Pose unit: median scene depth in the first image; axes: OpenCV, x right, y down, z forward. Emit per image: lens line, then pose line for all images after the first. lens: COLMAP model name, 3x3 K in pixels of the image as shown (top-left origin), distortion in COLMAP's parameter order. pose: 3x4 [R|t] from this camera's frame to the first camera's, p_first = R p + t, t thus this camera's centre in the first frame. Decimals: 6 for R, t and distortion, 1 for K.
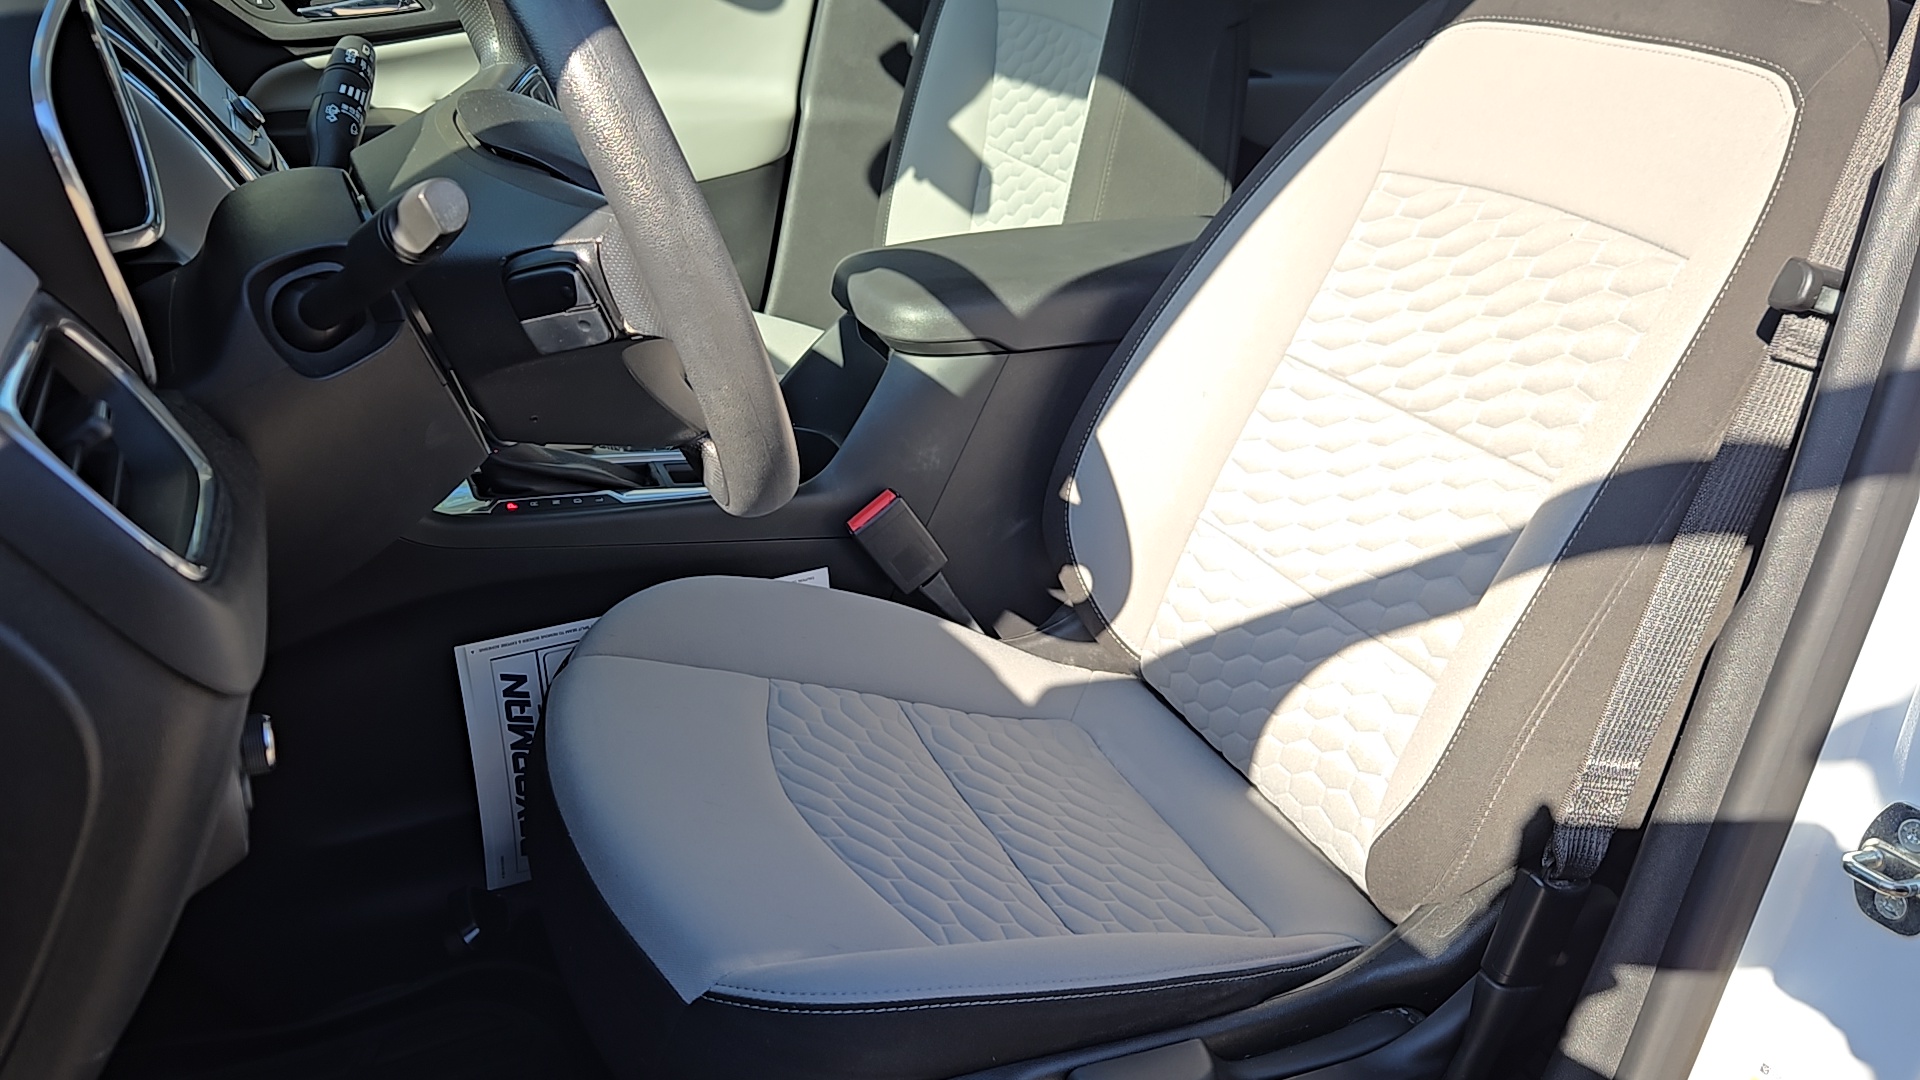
lens RADIAL K [[1603.7, 0, 952.9], [0, 1603.7, 542.7], [0, 0, 1]] dist [0.011061, -0.006703]
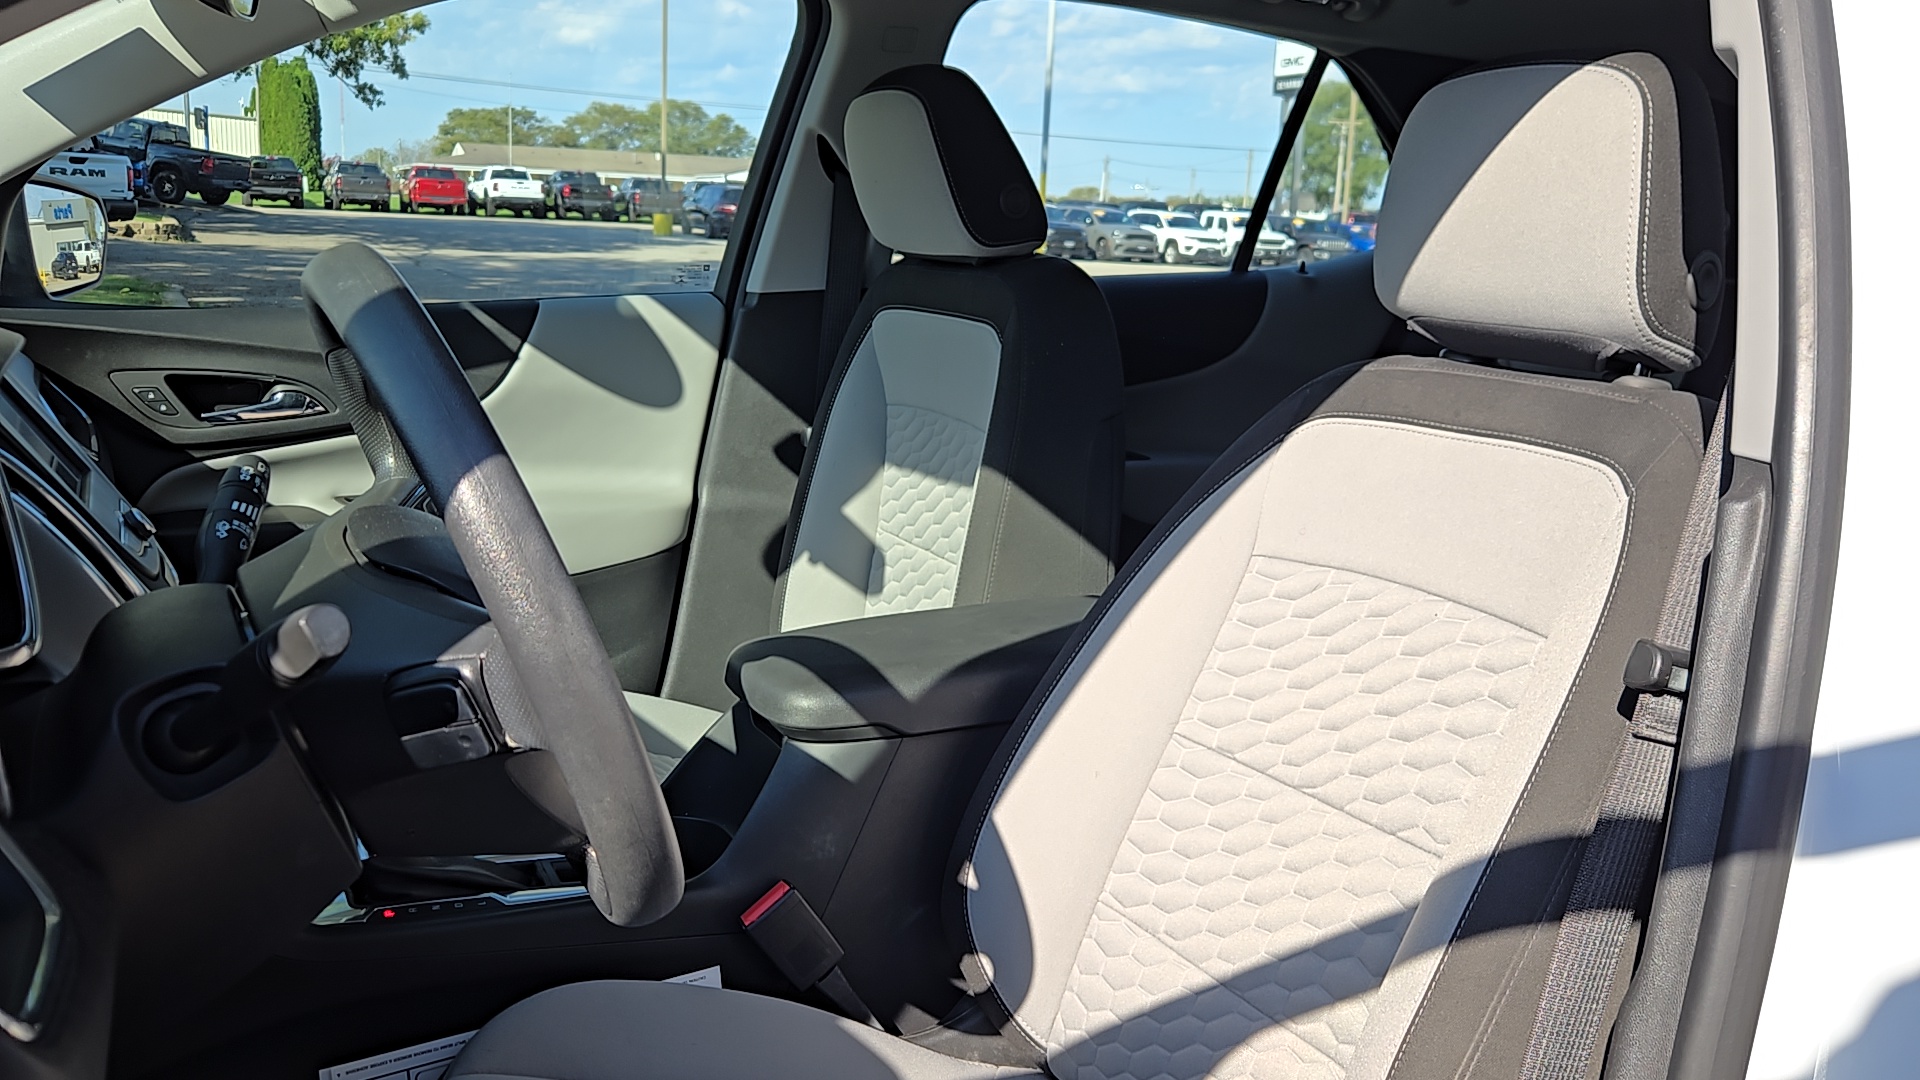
lens RADIAL K [[1603.7, 0, 952.9], [0, 1603.7, 542.7], [0, 0, 1]] dist [0.011061, -0.006703]
pose [[0.997918, -0.019012, 0.061624, 0.007159], [0.032265, 0.974550, -0.221835, -0.013533], [-0.055838, 0.223362, 0.973135, -0.006203]]
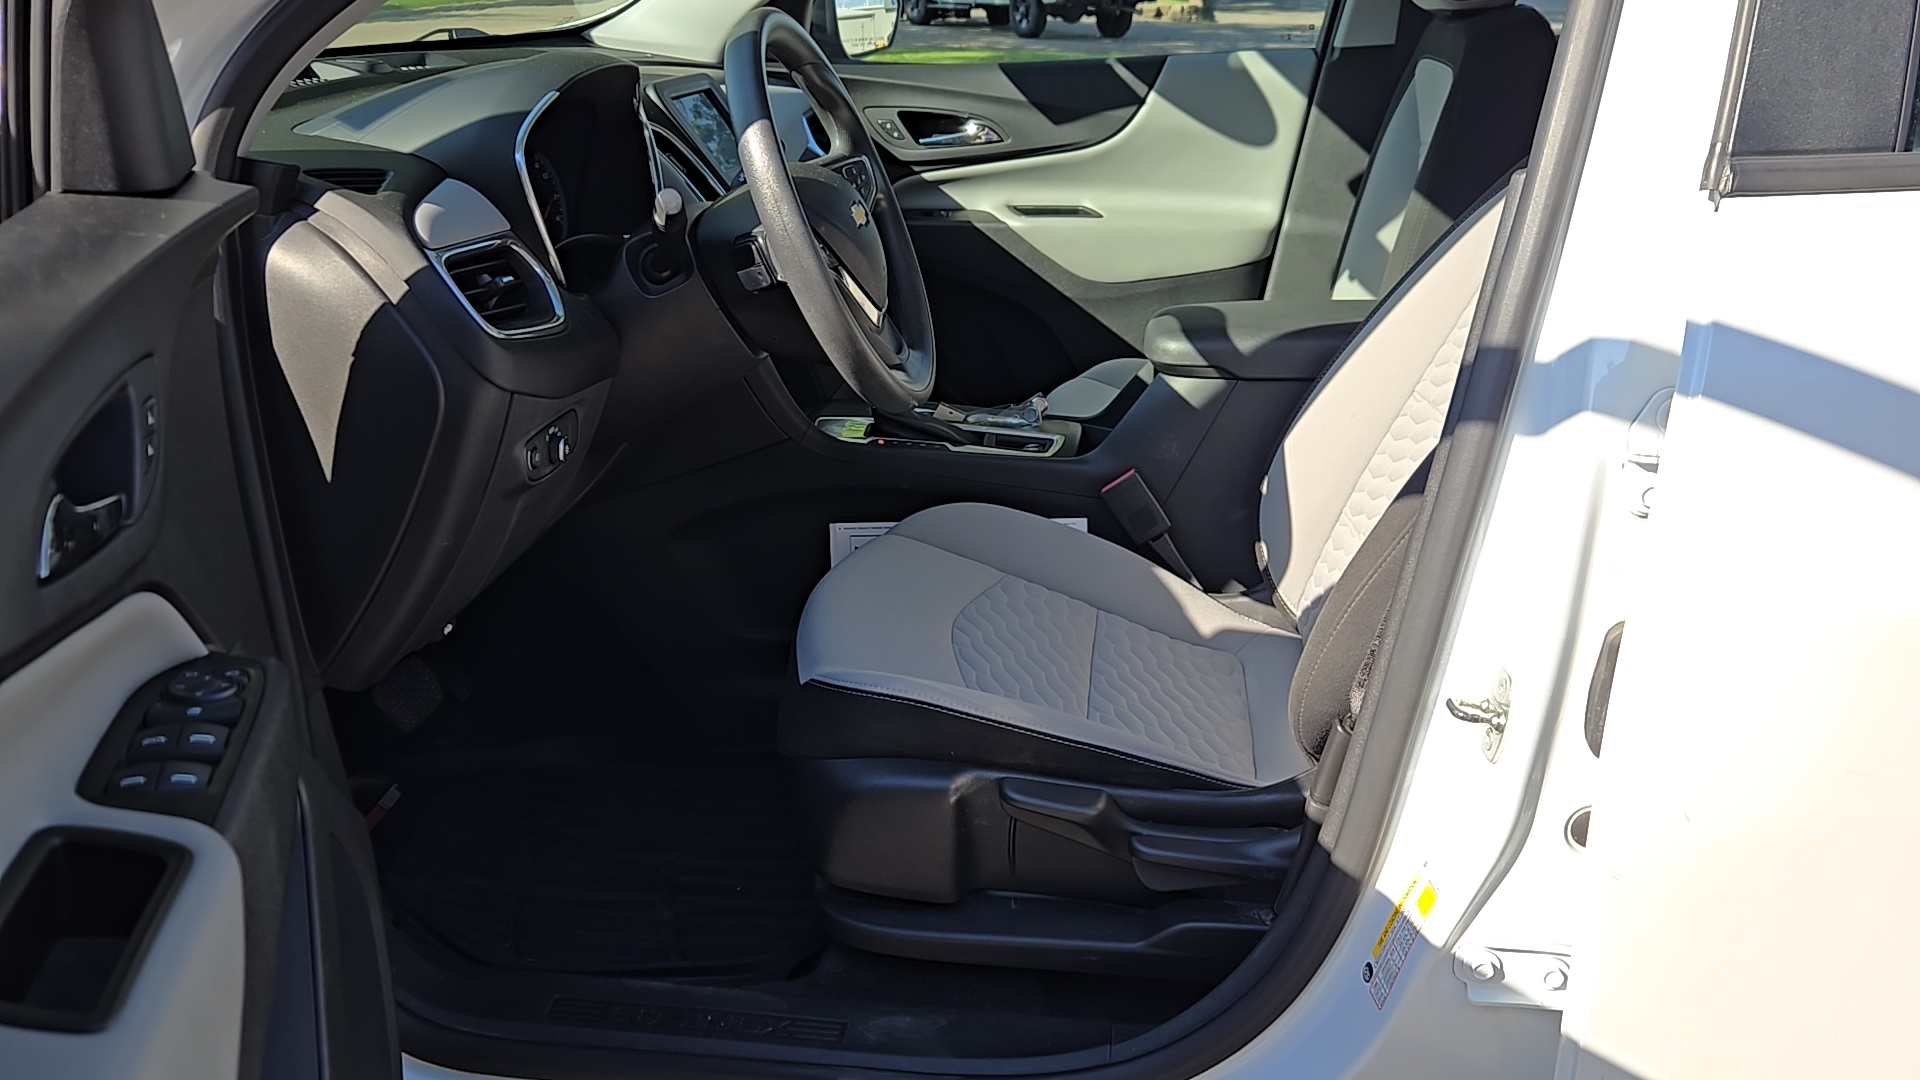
lens RADIAL K [[1603.7, 0, 952.9], [0, 1603.7, 542.7], [0, 0, 1]] dist [0.011061, -0.006703]
pose [[0.857692, 0.129332, -0.497632, 0.533737], [-0.176227, 0.983168, -0.048216, 0.127708], [0.483020, 0.129051, 0.866047, -0.279374]]
